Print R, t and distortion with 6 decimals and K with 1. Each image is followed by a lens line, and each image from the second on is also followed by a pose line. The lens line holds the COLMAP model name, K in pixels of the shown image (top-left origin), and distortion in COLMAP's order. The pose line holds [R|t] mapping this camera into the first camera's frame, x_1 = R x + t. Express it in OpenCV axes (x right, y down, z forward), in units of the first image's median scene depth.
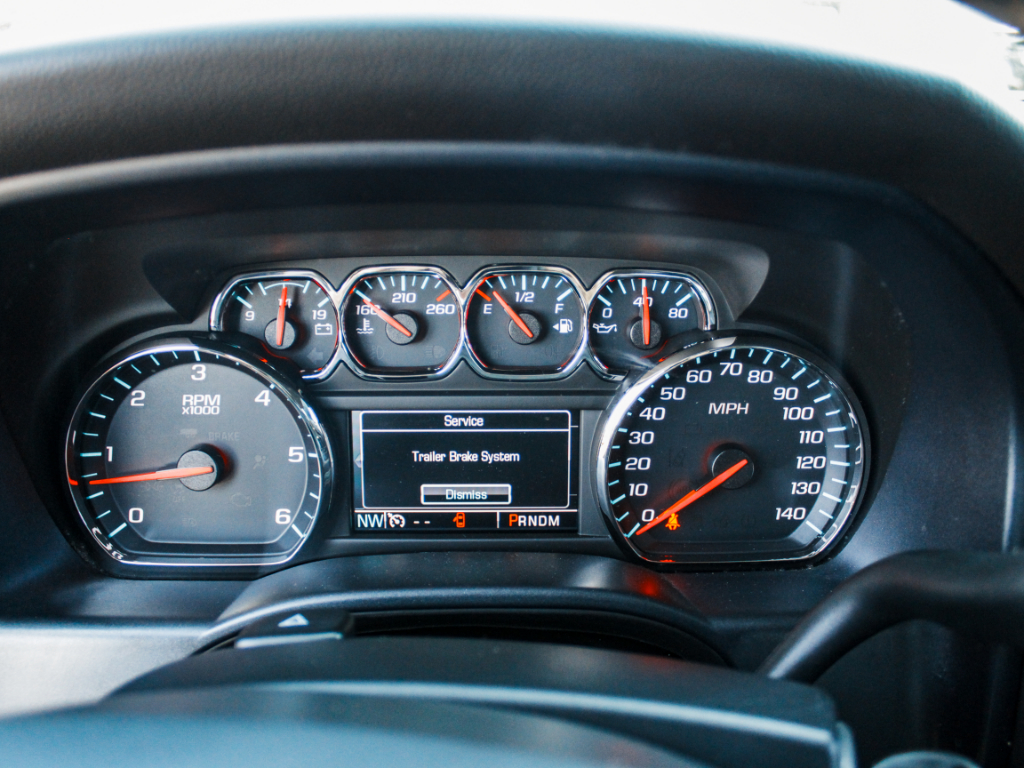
lens RADIAL K [[978.1, 0, 515.2], [0, 978.1, 386.1], [0, 0, 1]] dist [-0.126441, 0.000000]
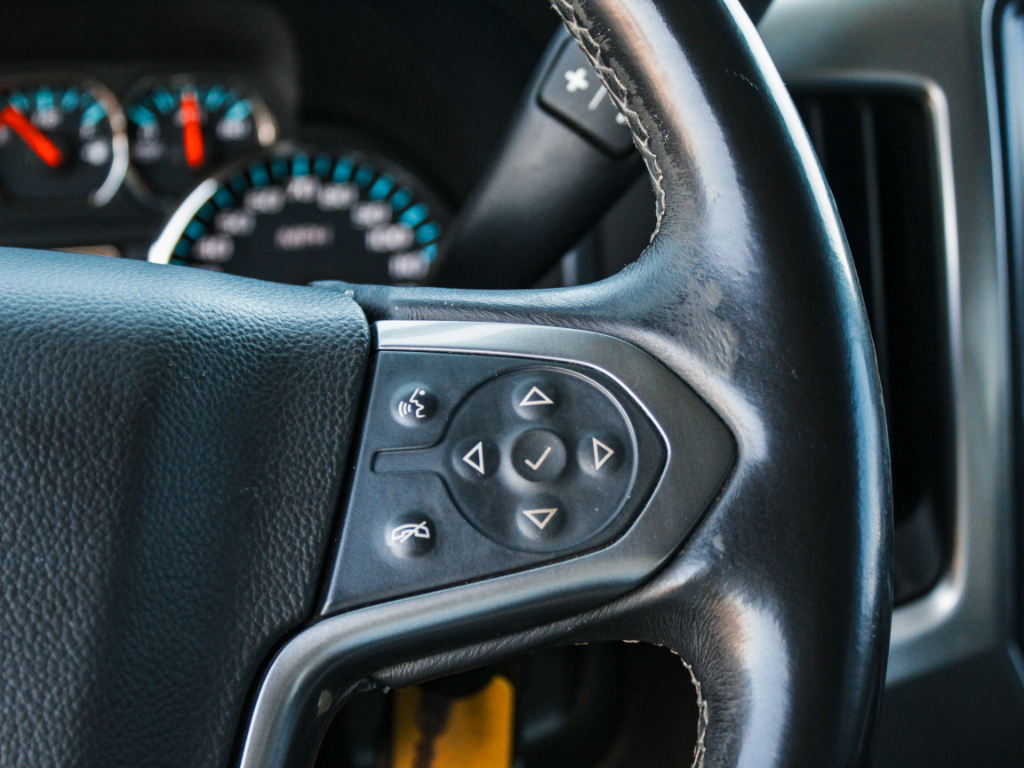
lens RADIAL K [[1978.8, 0, 510.2], [0, 1978.8, 380.7], [0, 0, 1]] dist [0.021153, 0.000000]
pose [[0.981509, -0.078903, 0.174396, 0.086791], [0.094496, 0.992061, -0.082983, 0.308201], [-0.166464, 0.097928, 0.981173, -0.704504]]
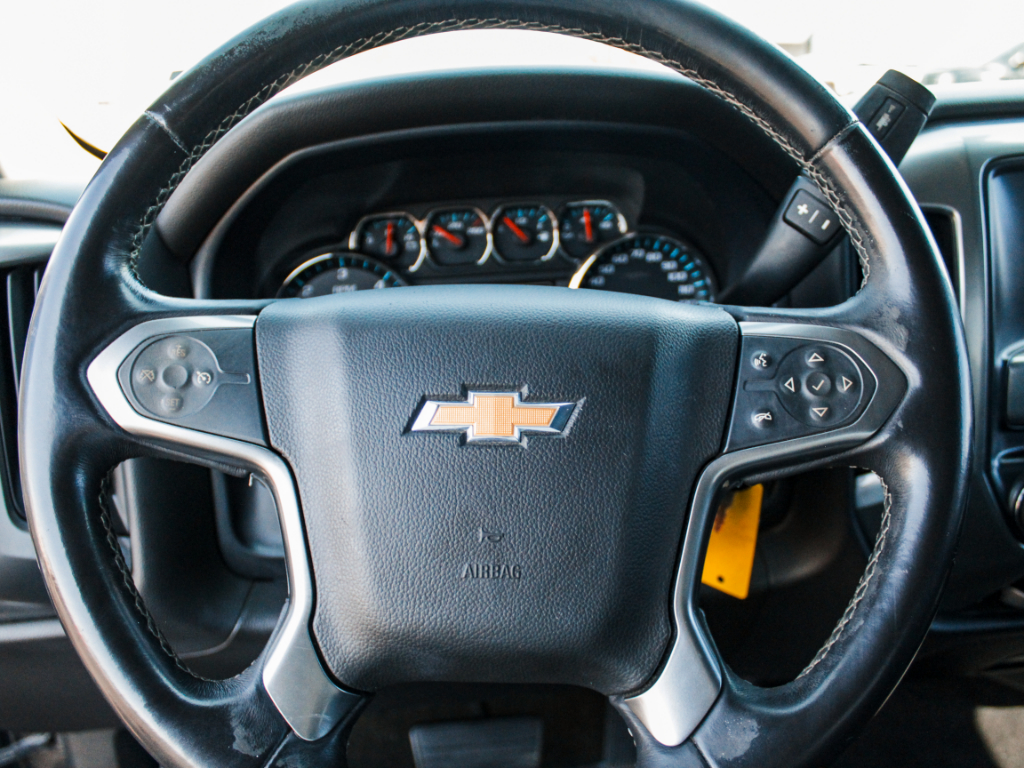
lens RADIAL K [[978.1, 0, 519.7], [0, 978.1, 378.8], [0, 0, 1]] dist [-0.126441, 0.000000]
pose [[0.996491, -0.071688, 0.043200, -0.091769], [0.073841, 0.995992, -0.050479, 0.290595], [-0.039408, 0.053492, 0.997790, -0.791210]]
